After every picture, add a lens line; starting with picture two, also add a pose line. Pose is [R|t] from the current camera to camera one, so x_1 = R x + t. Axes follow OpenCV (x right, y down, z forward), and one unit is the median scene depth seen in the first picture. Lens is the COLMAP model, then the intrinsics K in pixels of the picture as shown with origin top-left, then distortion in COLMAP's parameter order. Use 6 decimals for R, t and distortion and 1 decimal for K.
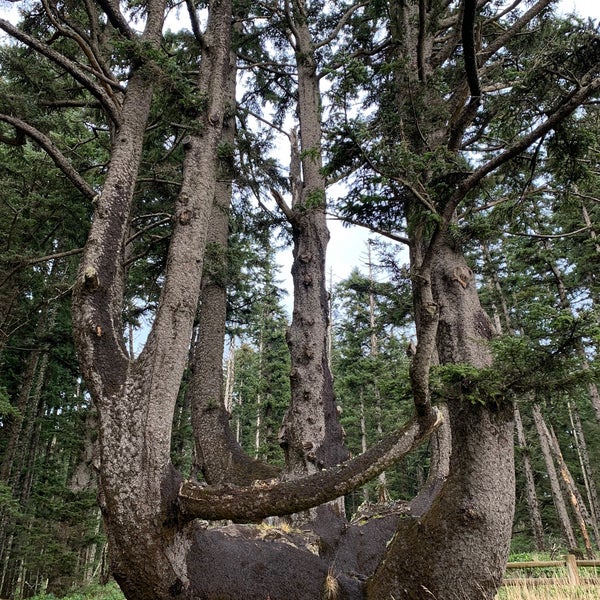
lens RADIAL K [[606.9, 0, 300.0], [0, 606.9, 300.0], [0, 0, 1]] dist [0.125579, -0.319850]
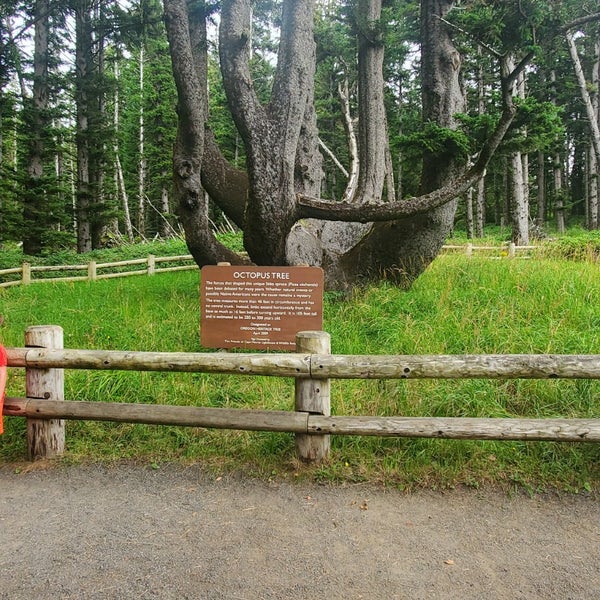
lens RADIAL K [[500.3, 0, 301.4], [0, 500.3, 289.8], [0, 0, 1]] dist [0.007739, 0.006752]
pose [[0.953600, -0.000062, 0.301077, -0.562172], [-0.144790, 0.876677, 0.458774, -0.073615], [-0.263976, -0.481079, 0.835990, -0.164977]]
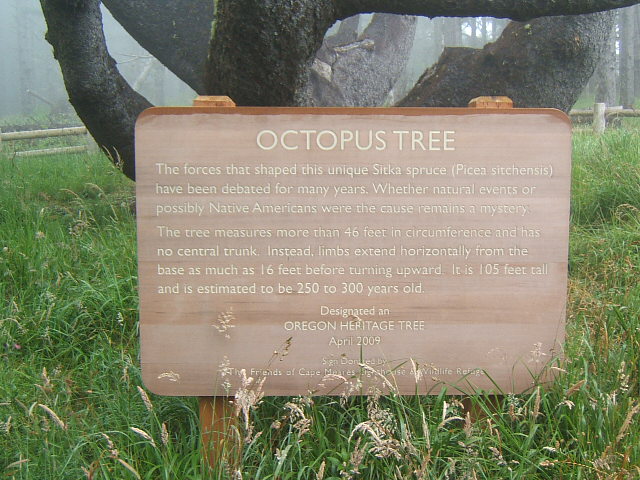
lens RADIAL K [[714.3, 0, 321.5], [0, 714.3, 238.5], [0, 0, 1]] dist [-0.006561, 0.004450]
pose [[0.906865, -0.045078, 0.419003, -0.531302], [-0.188080, 0.846456, 0.498134, 0.184906], [-0.377122, -0.530547, 0.759144, 0.310223]]
